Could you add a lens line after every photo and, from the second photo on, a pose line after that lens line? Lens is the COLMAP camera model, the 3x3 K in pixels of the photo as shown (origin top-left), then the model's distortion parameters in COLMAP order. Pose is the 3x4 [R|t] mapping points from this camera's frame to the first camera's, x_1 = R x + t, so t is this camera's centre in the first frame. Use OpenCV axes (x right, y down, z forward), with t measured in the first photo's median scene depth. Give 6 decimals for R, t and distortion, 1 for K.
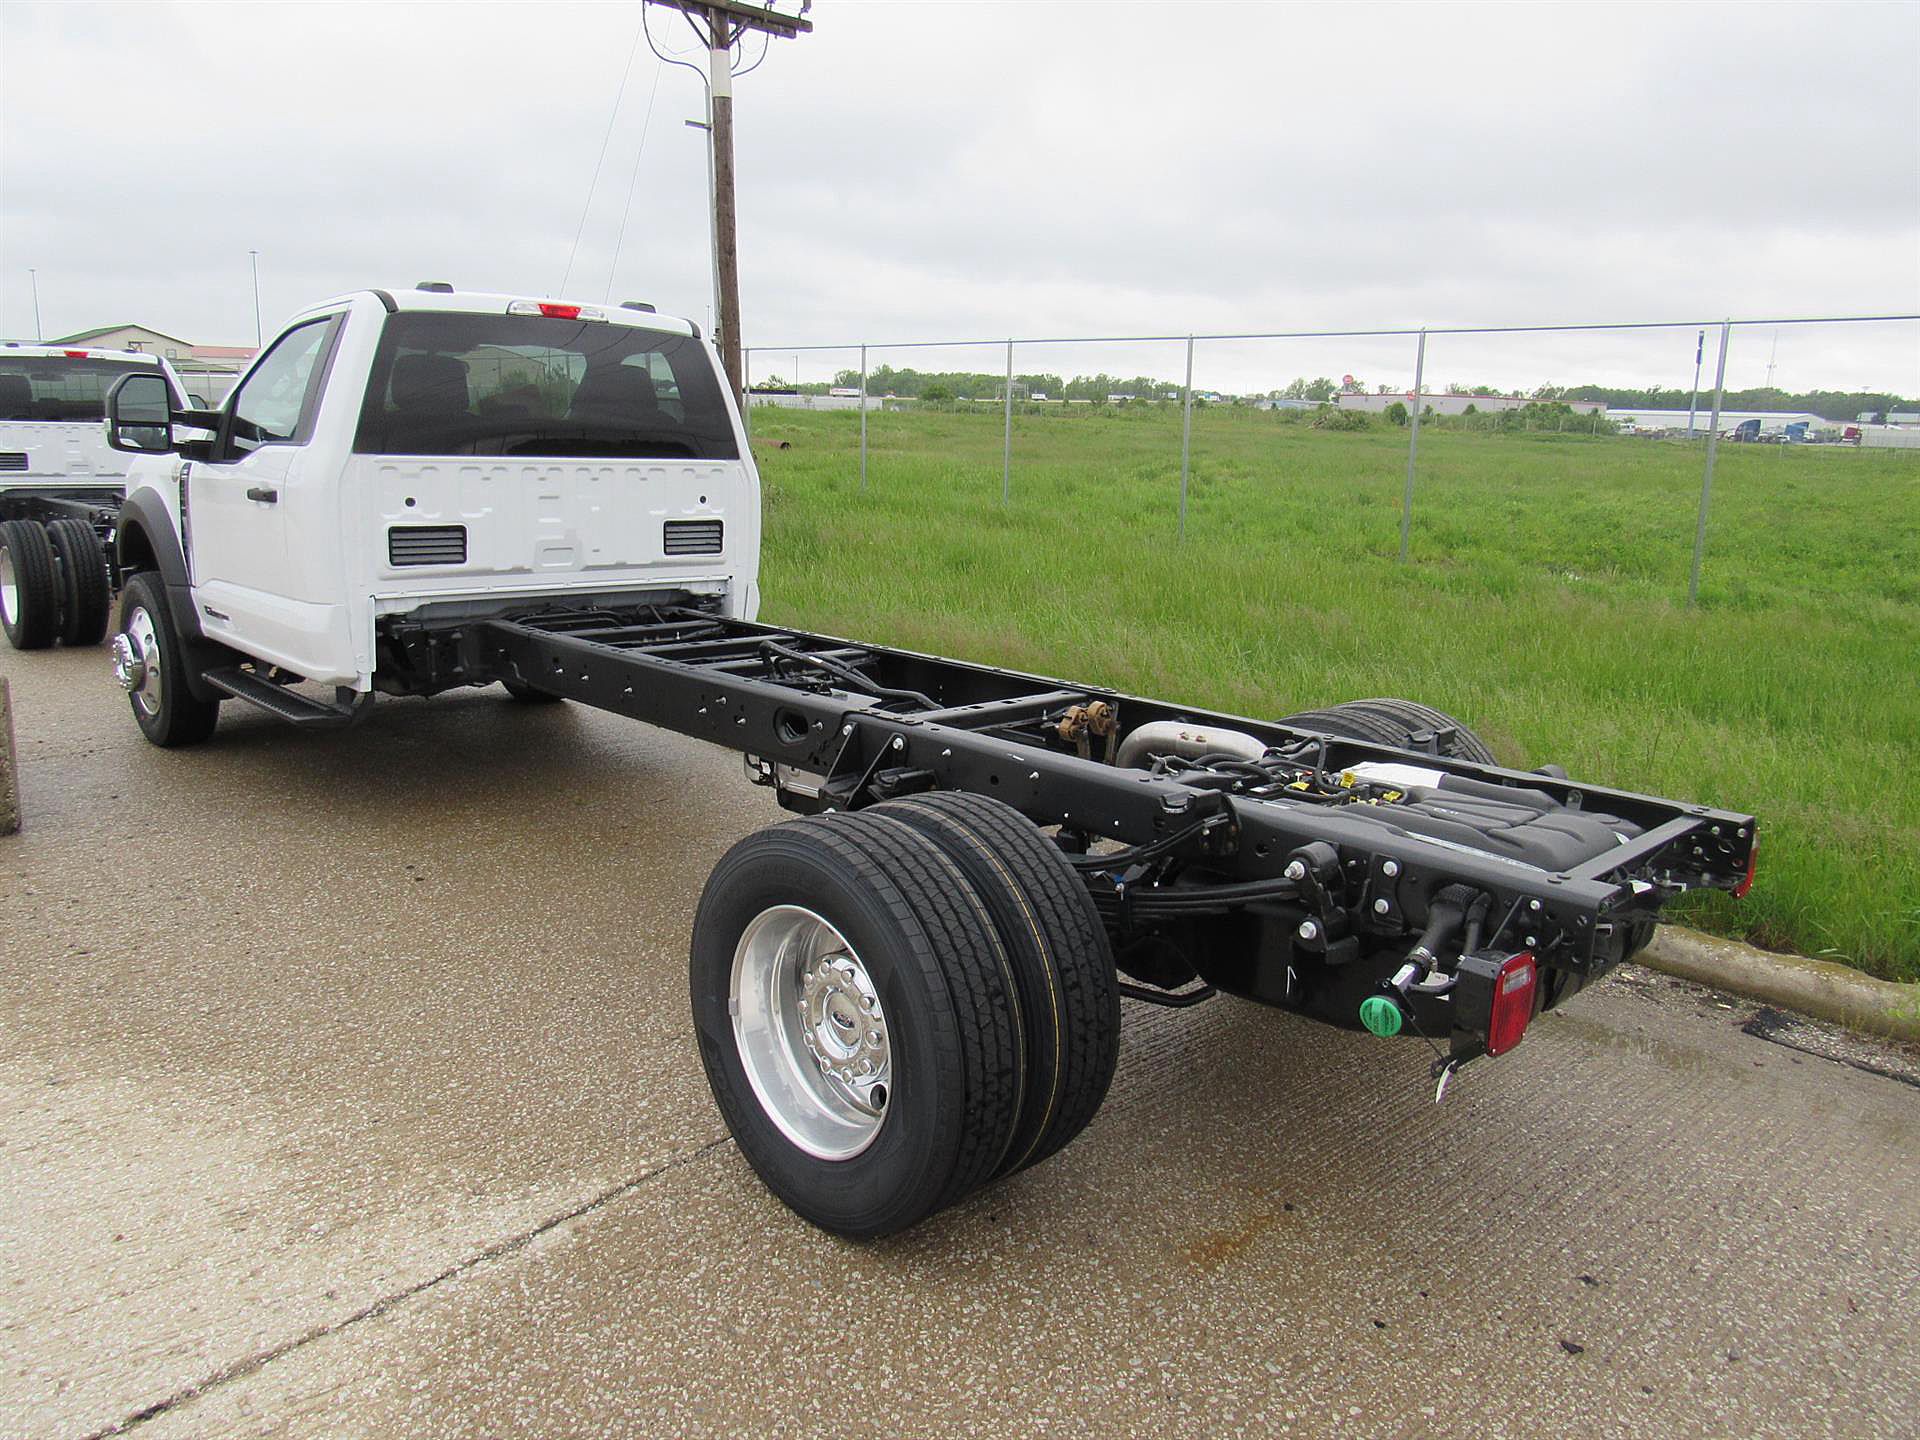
lens RADIAL K [[1414.7, 0, 976.1], [0, 1414.7, 767.0], [0, 0, 1]] dist [0.003988, -0.035021]
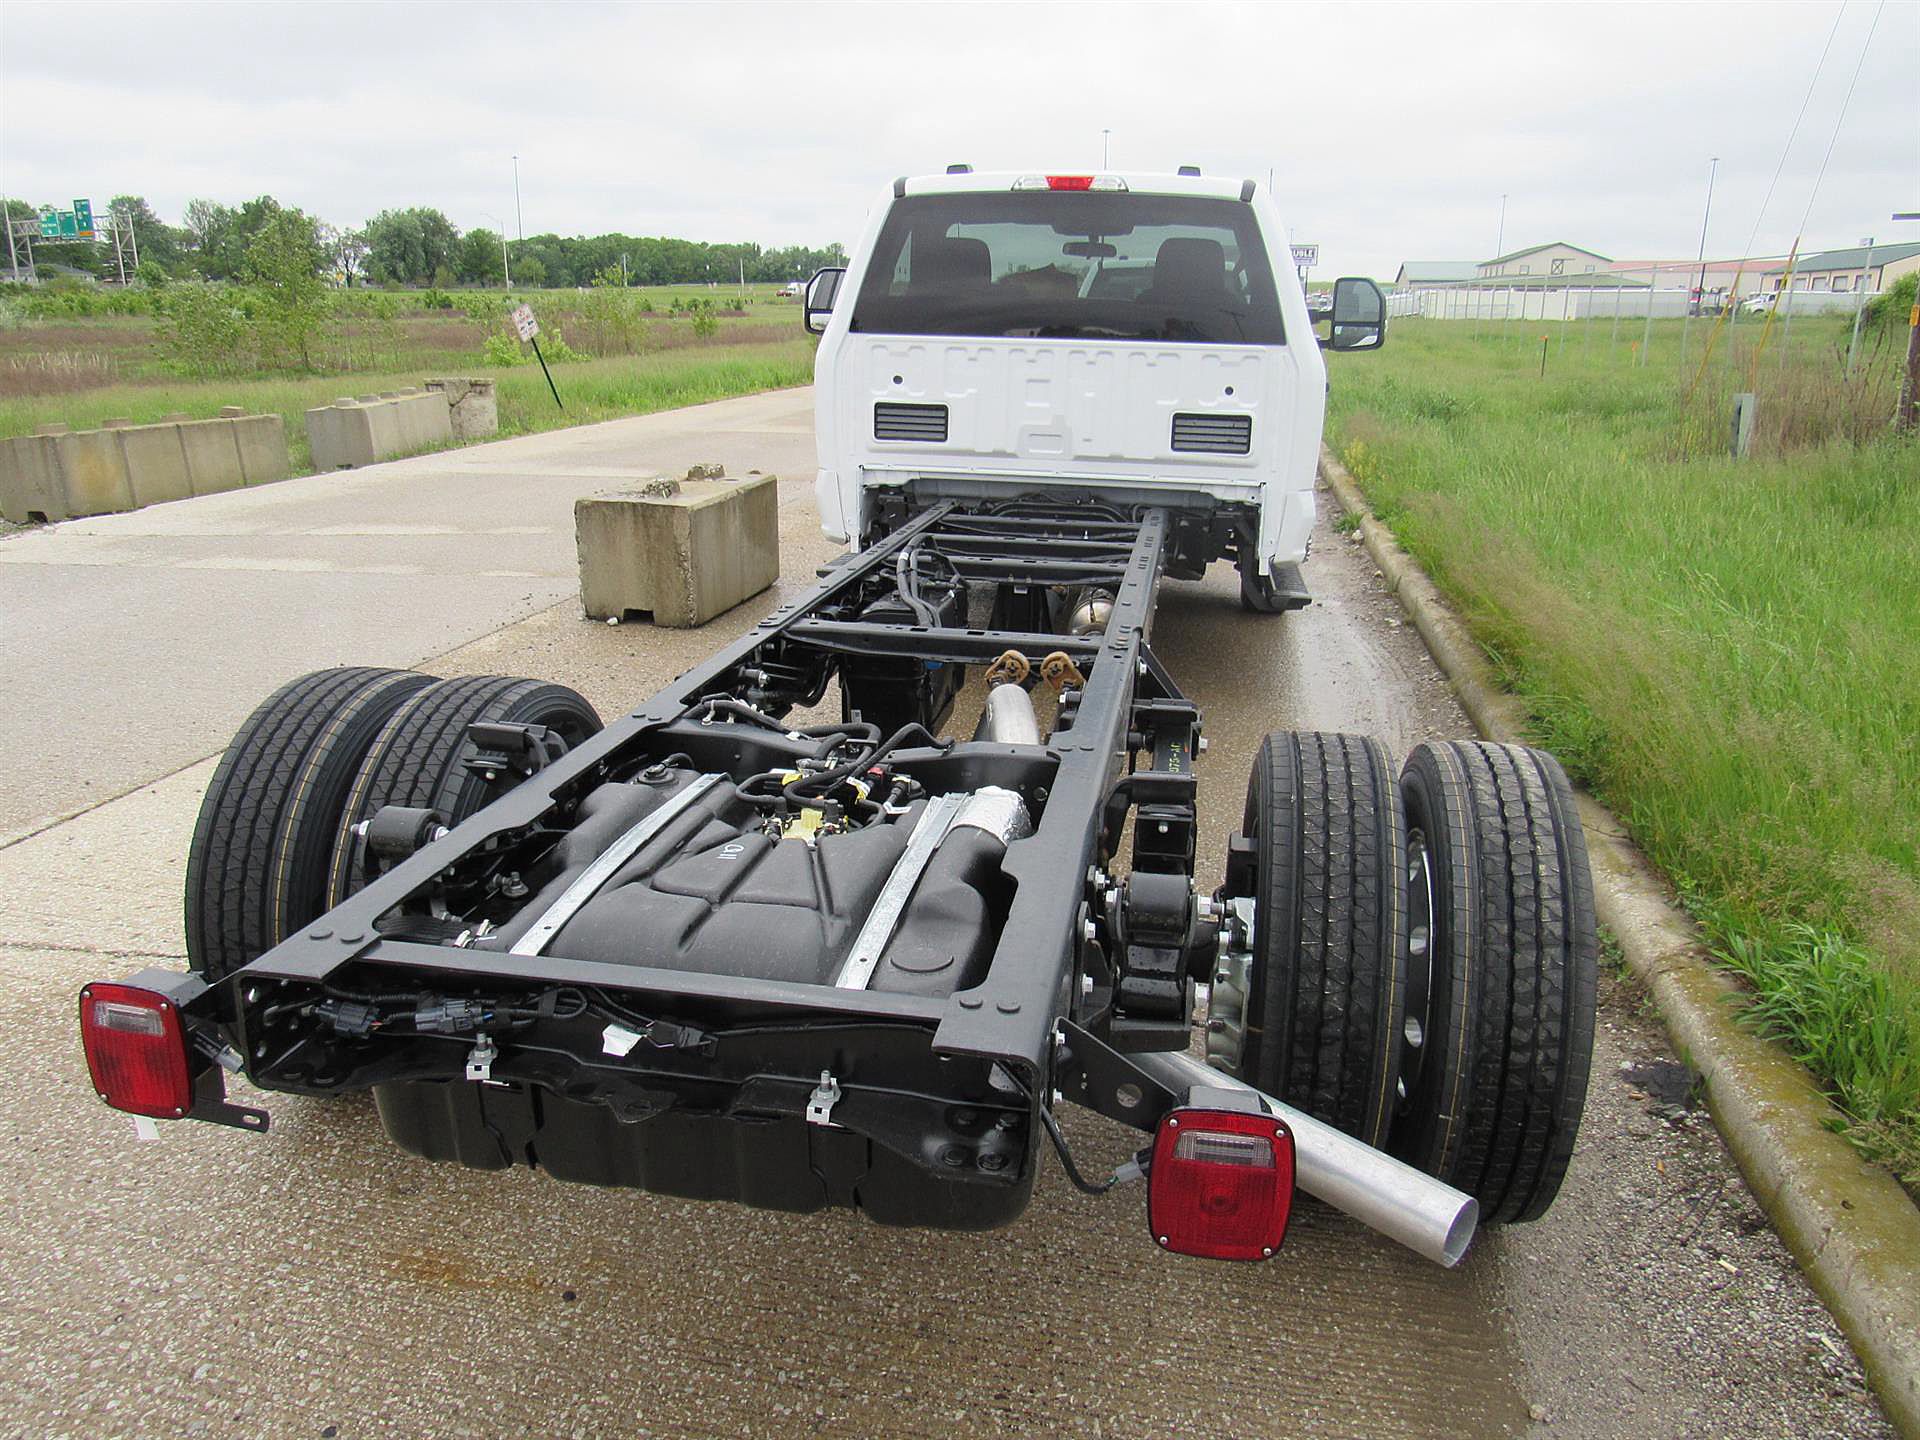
lens RADIAL K [[1414.7, 0, 976.1], [0, 1414.7, 767.0], [0, 0, 1]] dist [0.003988, -0.035021]
pose [[0.563843, 0.233368, -0.792225, 0.510751], [-0.191815, 0.970020, 0.149223, -0.070051], [0.803298, 0.067823, 0.591703, 0.408999]]
